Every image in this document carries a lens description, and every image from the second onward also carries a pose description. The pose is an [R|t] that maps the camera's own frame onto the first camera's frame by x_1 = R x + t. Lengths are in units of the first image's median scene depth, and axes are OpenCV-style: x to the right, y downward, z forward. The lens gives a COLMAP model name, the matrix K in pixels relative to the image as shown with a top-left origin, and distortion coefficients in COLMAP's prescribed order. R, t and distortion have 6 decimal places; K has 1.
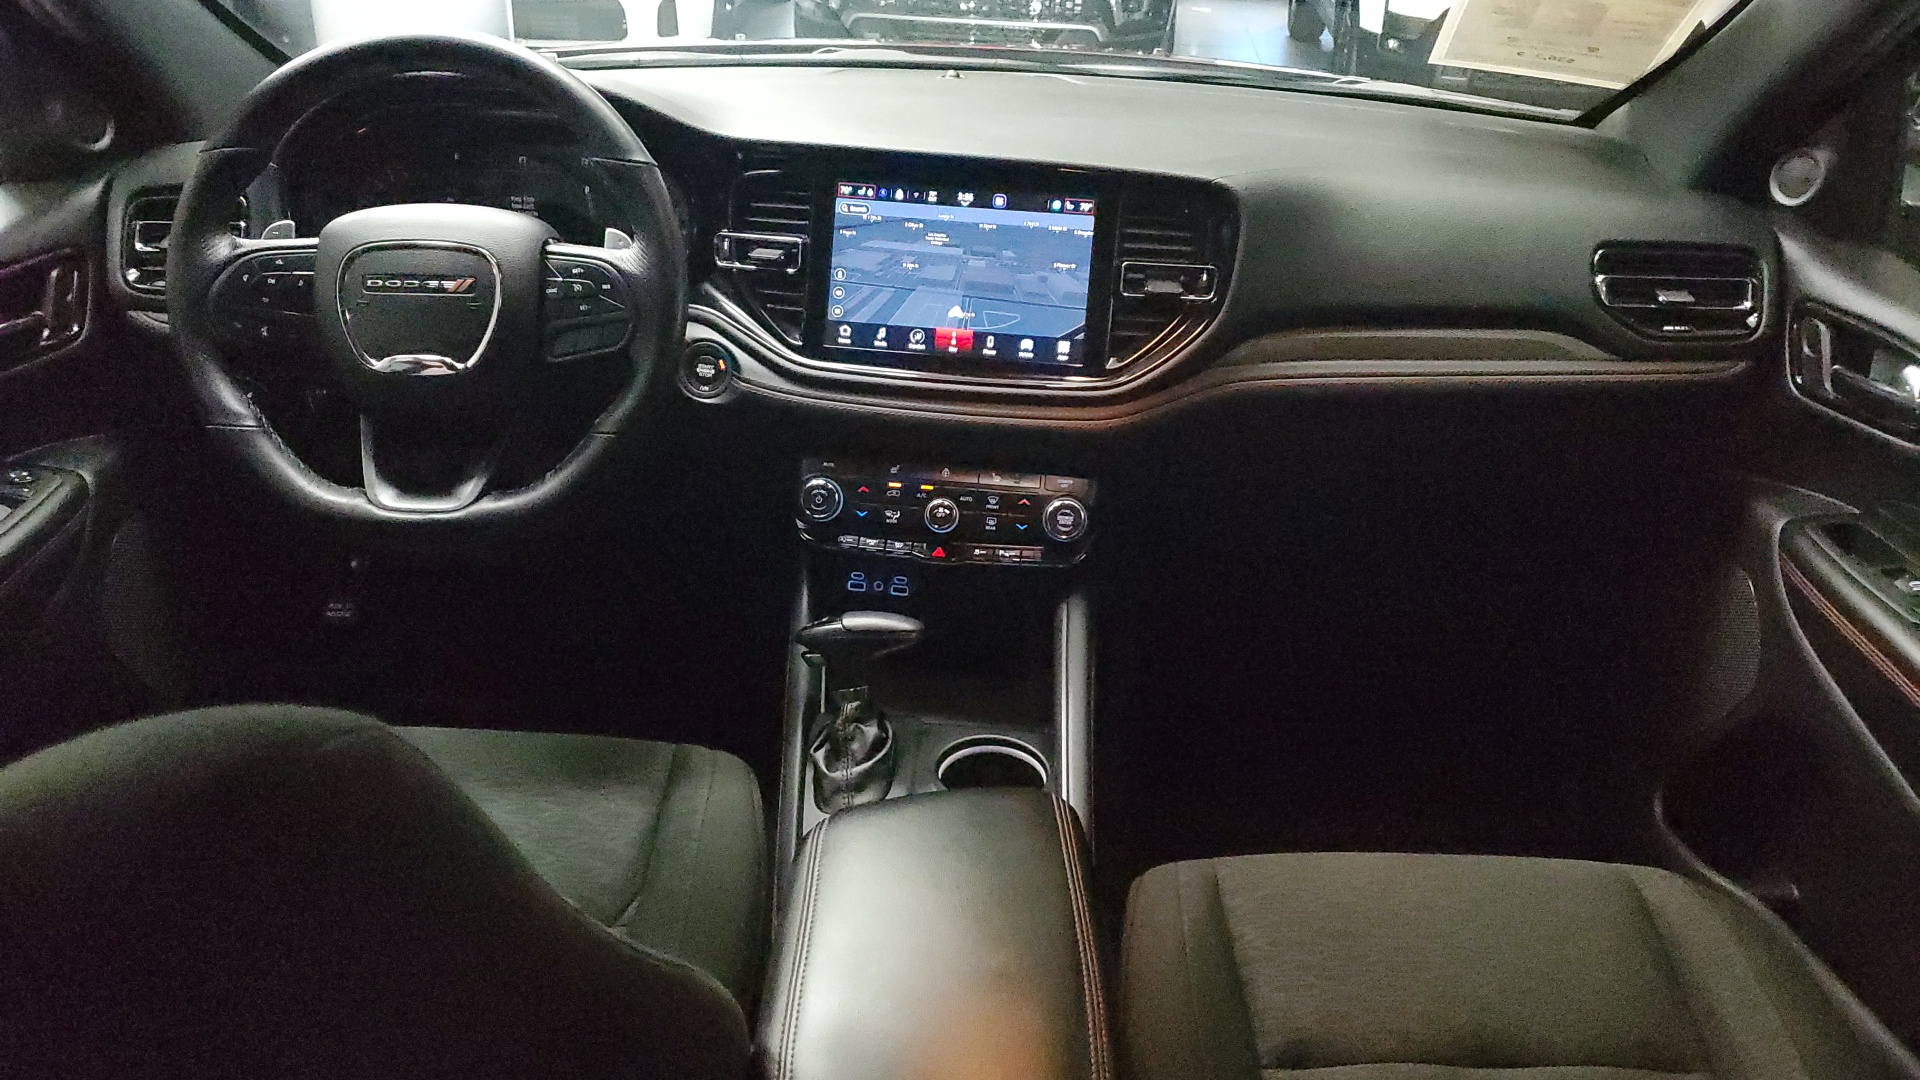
lens RADIAL K [[1512.8, 0, 971.1], [0, 1512.8, 566.9], [0, 0, 1]] dist [0.210949, -0.431128]
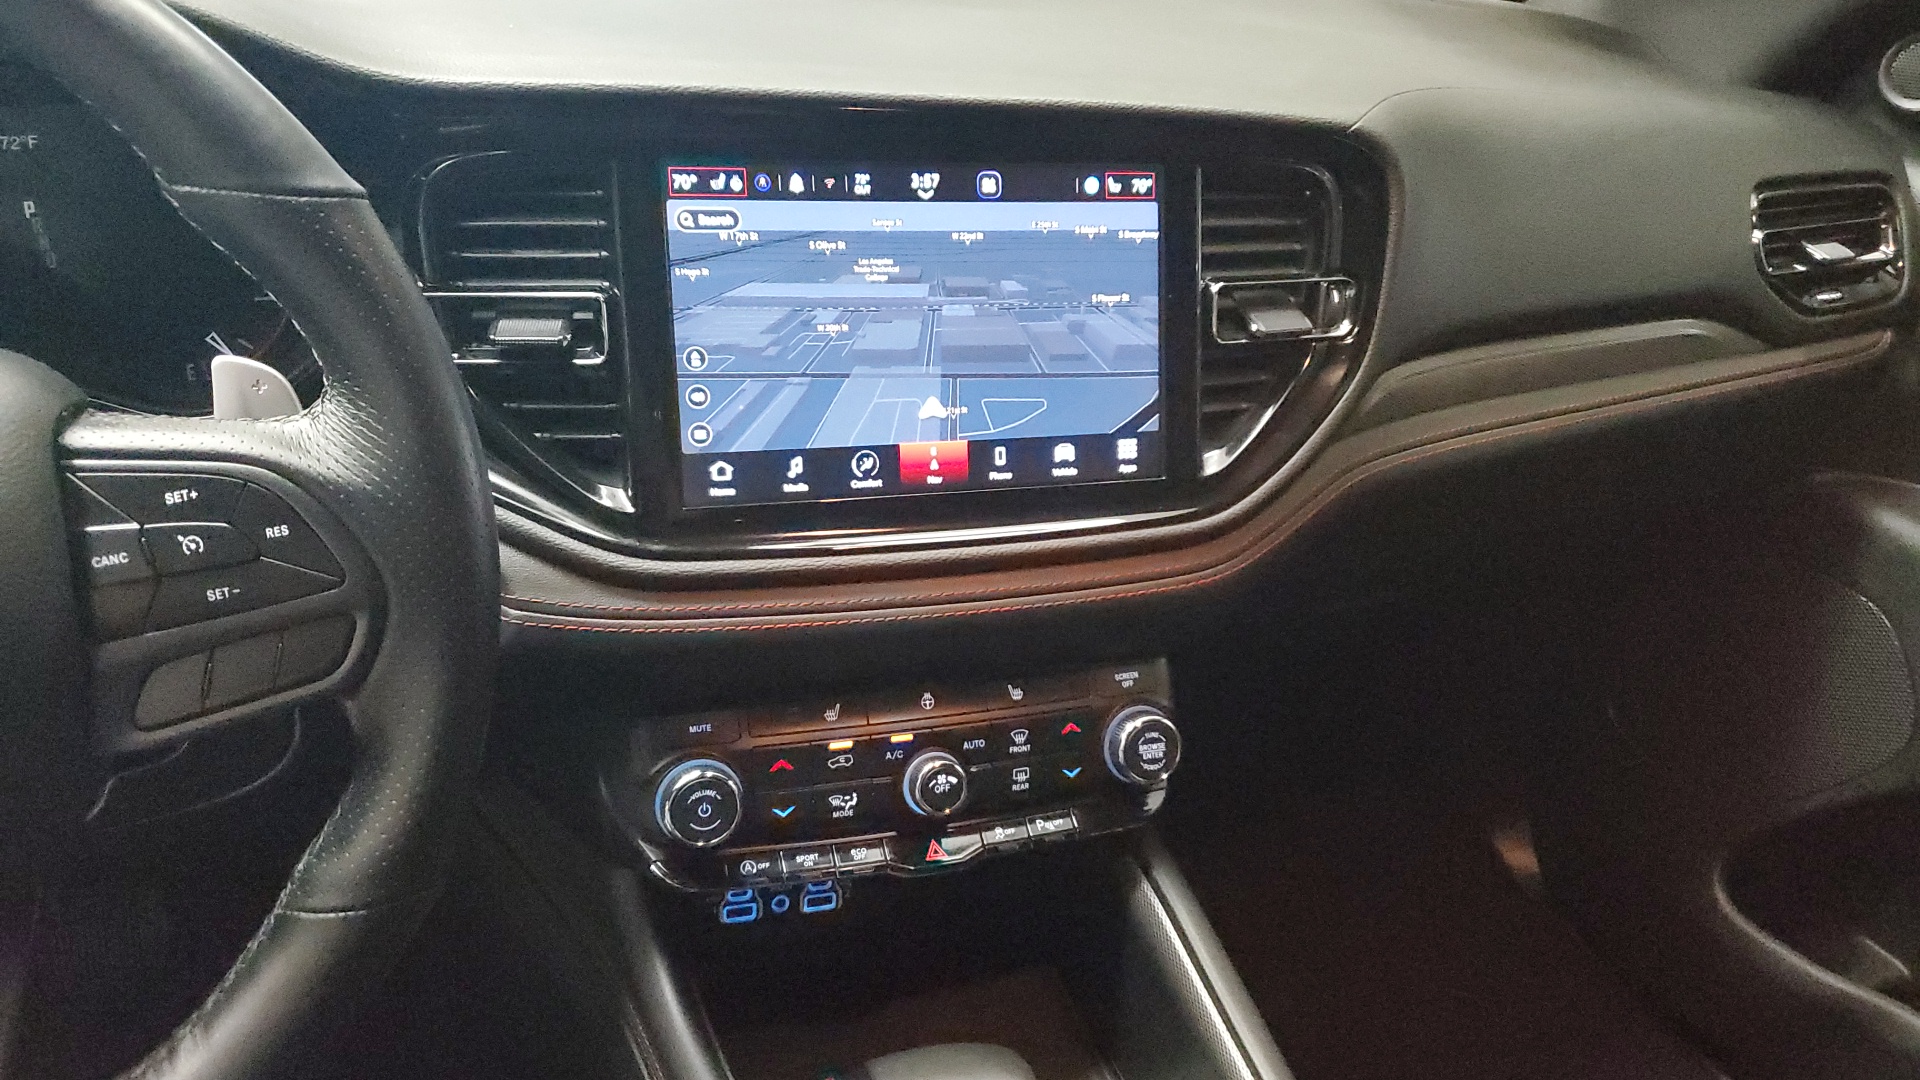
lens RADIAL K [[1512.8, 0, 971.1], [0, 1512.8, 566.9], [0, 0, 1]] dist [0.210949, -0.431128]
pose [[0.910769, -0.163024, 0.379372, -0.201381], [0.127545, 0.984904, 0.117034, -0.173049], [-0.392725, -0.058204, 0.917813, 0.521151]]
